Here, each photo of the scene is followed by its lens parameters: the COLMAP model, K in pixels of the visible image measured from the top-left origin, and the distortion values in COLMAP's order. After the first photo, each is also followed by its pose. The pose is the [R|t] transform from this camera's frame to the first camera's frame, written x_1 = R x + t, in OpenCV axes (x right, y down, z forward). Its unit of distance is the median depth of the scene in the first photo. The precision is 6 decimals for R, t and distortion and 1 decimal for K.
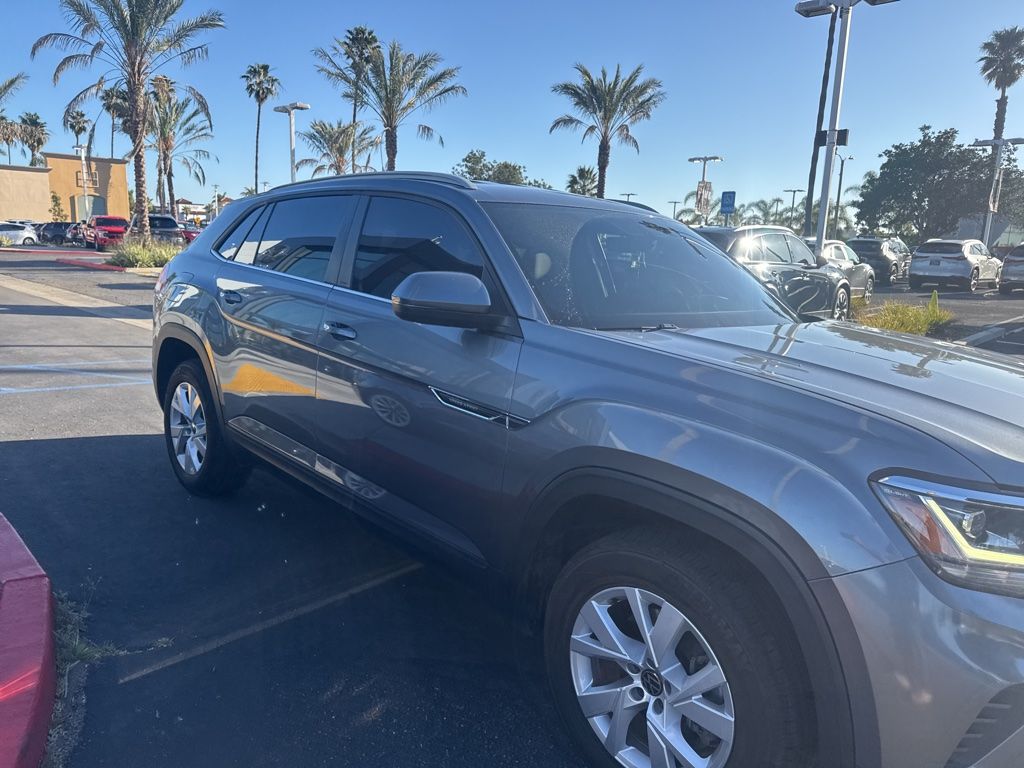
lens RADIAL K [[716.5, 0, 490.2], [0, 716.5, 381.3], [0, 0, 1]] dist [0.085931, -0.114780]
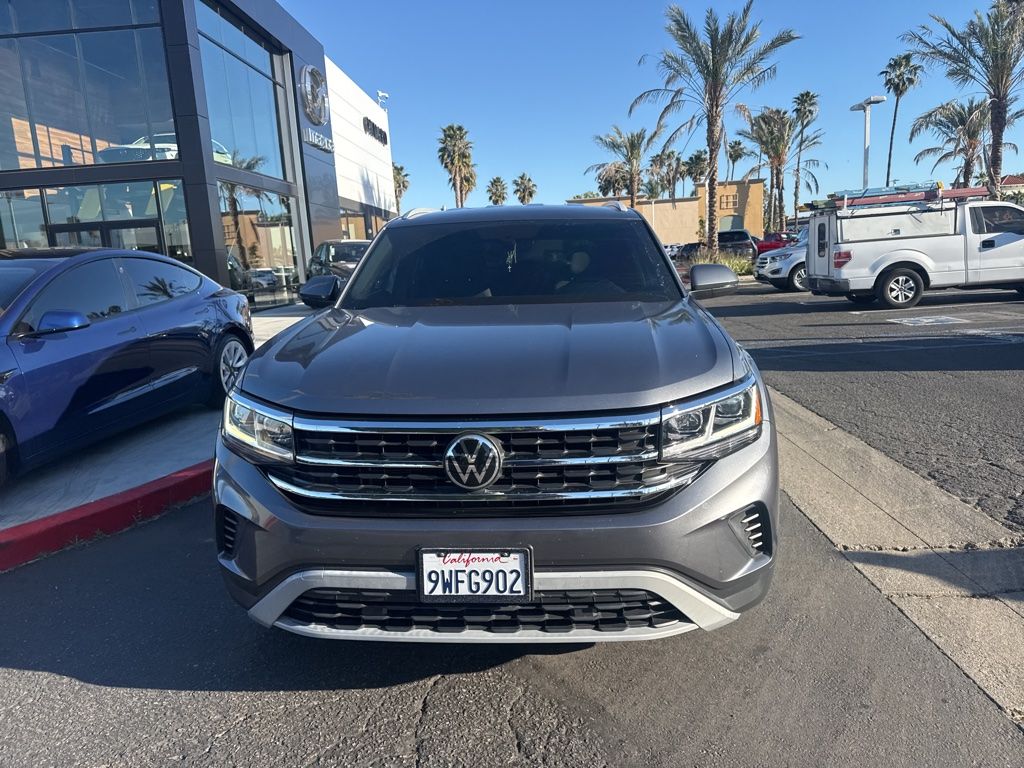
lens RADIAL K [[711.9, 0, 510.1], [0, 711.9, 378.6], [0, 0, 1]] dist [0.049728, -0.062935]
pose [[0.684503, 0.047985, -0.727429, 0.079397], [-0.057187, 0.998291, 0.012040, 0.002082], [0.726763, 0.033358, 0.686077, 0.010499]]
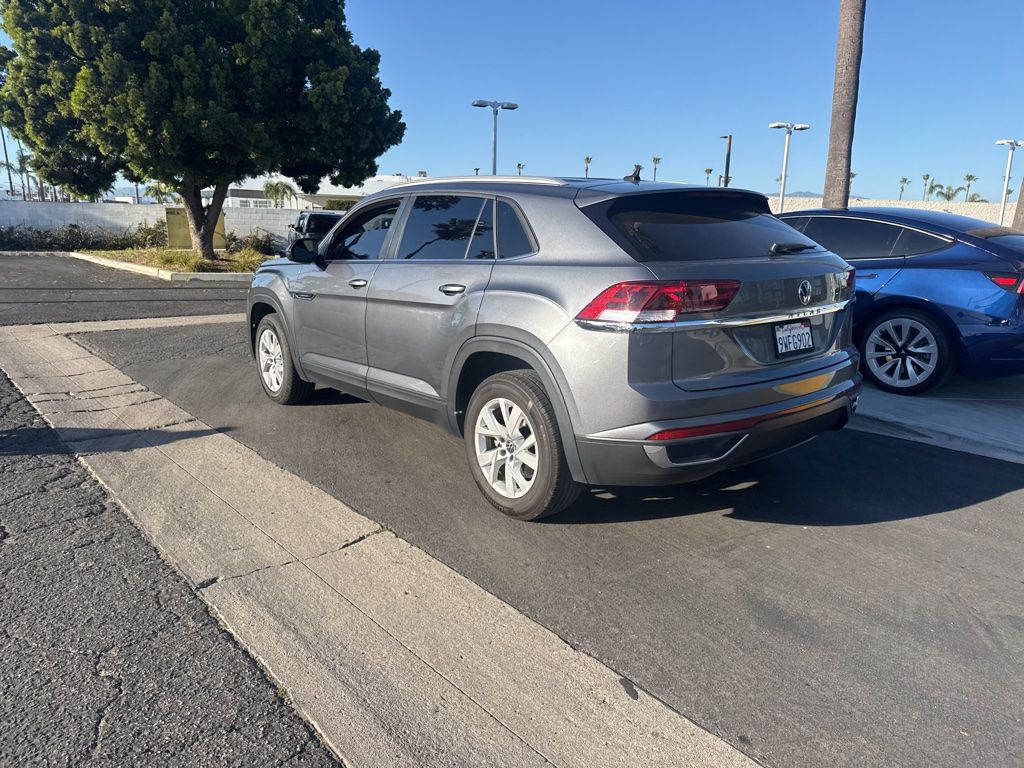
lens RADIAL K [[713.5, 0, 515.0], [0, 713.5, 370.5], [0, 0, 1]] dist [0.032173, -0.037453]
pose [[-0.997329, -0.064939, 0.033420, -0.008935], [-0.047617, 0.925133, 0.376646, -0.038524], [-0.055376, 0.374049, -0.925754, 0.205328]]
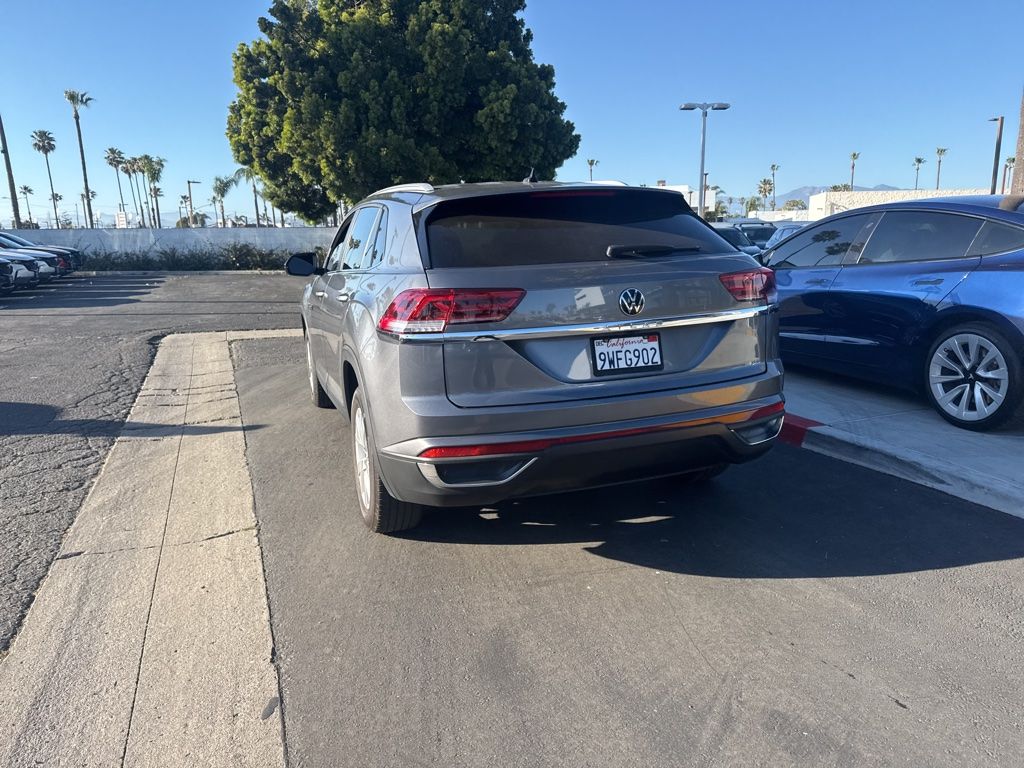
lens RADIAL K [[714.8, 0, 512.0], [0, 714.8, 384.0], [0, 0, 1]] dist [0.045358, -0.059033]
pose [[-0.926600, -0.099109, 0.362754, -0.052559], [0.049030, 0.924569, 0.377846, -0.037420], [-0.372839, 0.367898, -0.851846, 0.192892]]
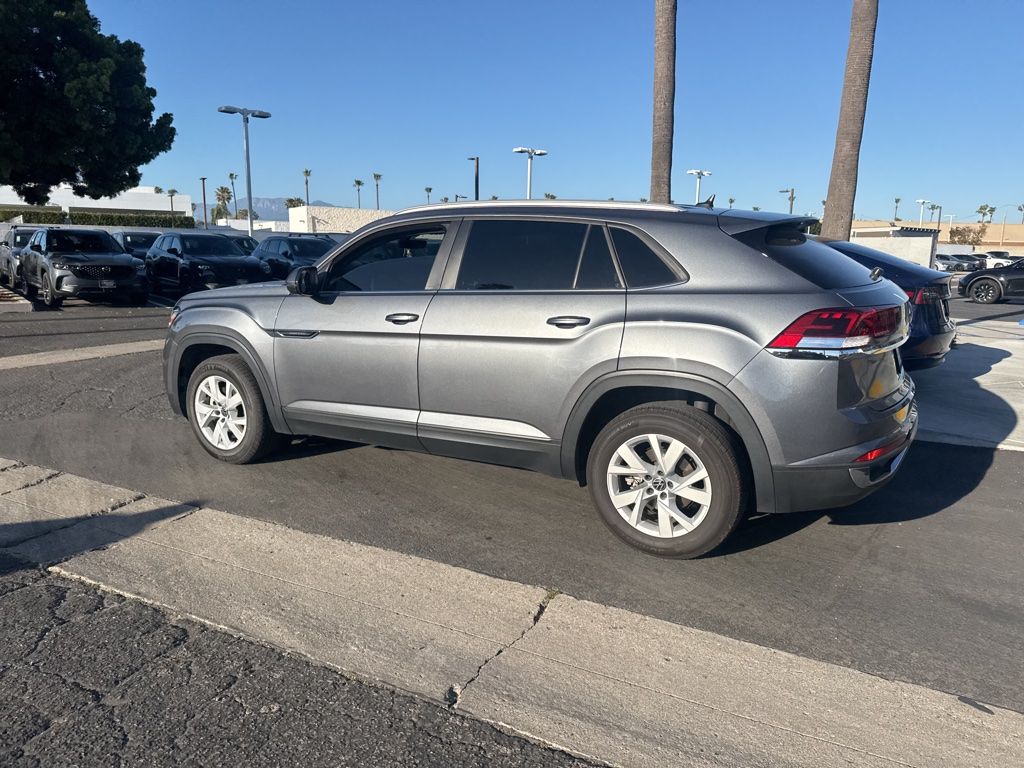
lens RADIAL K [[711.9, 0, 510.1], [0, 711.9, 378.6], [0, 0, 1]] dist [0.049728, -0.062935]
pose [[-0.945554, 0.004536, -0.325433, 0.037374], [-0.111698, 0.934650, 0.337570, -0.034920], [0.305698, 0.355541, -0.883255, 0.192444]]
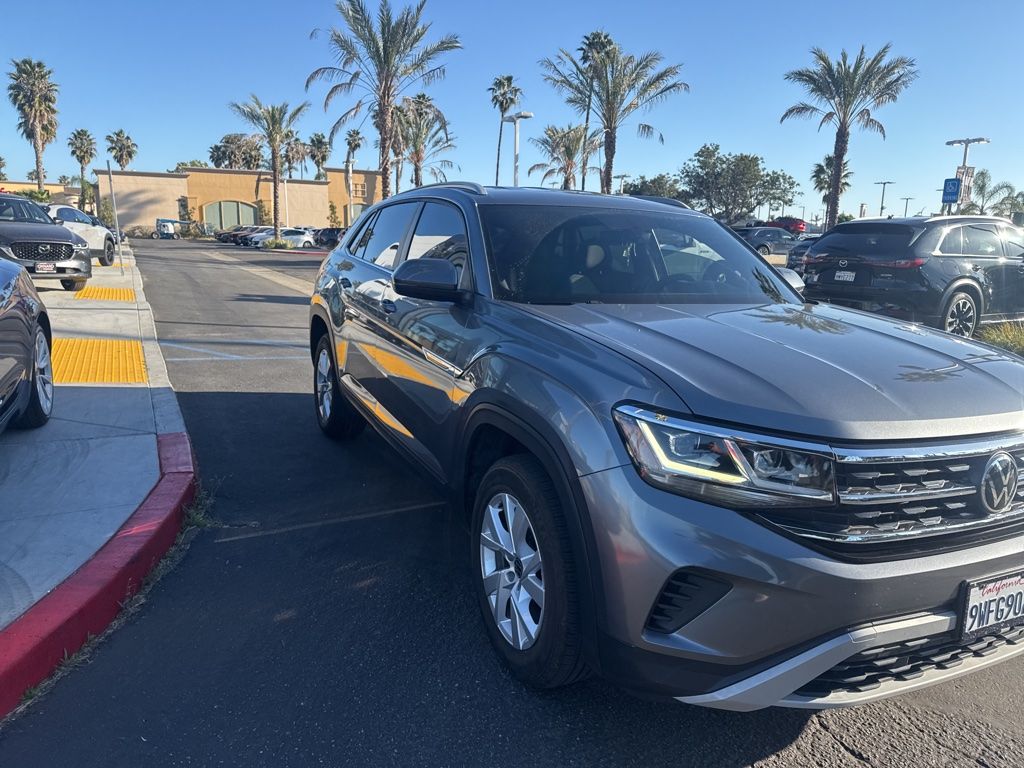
lens RADIAL K [[704.5, 0, 505.7], [0, 704.5, 383.2], [0, 0, 1]] dist [0.049178, -0.056077]
pose [[0.955554, 0.044281, -0.291472, 0.024965], [-0.041585, 0.999016, 0.015441, 0.002673], [0.291869, -0.002634, 0.956455, -0.010732]]
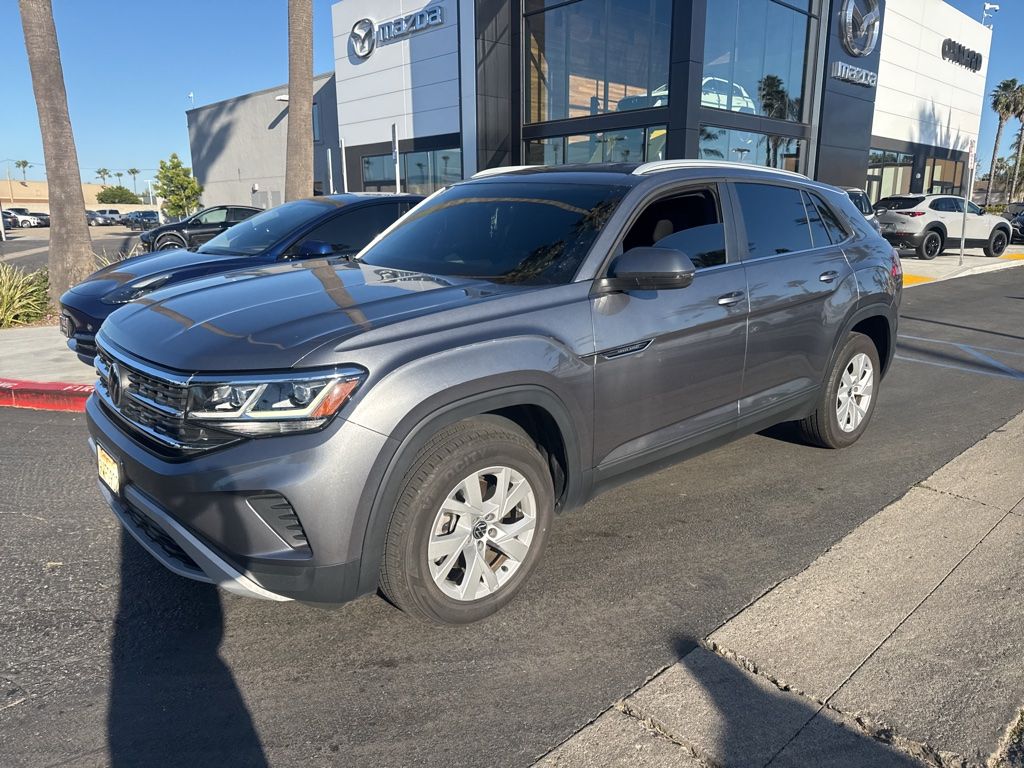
lens RADIAL K [[714.8, 0, 512.0], [0, 714.8, 384.0], [0, 0, 1]] dist [0.045358, -0.059033]
pose [[-0.012974, 0.192960, -0.981121, 0.103331], [-0.188983, 0.963046, 0.191904, -0.010138], [0.981895, 0.187905, 0.023971, 0.074716]]
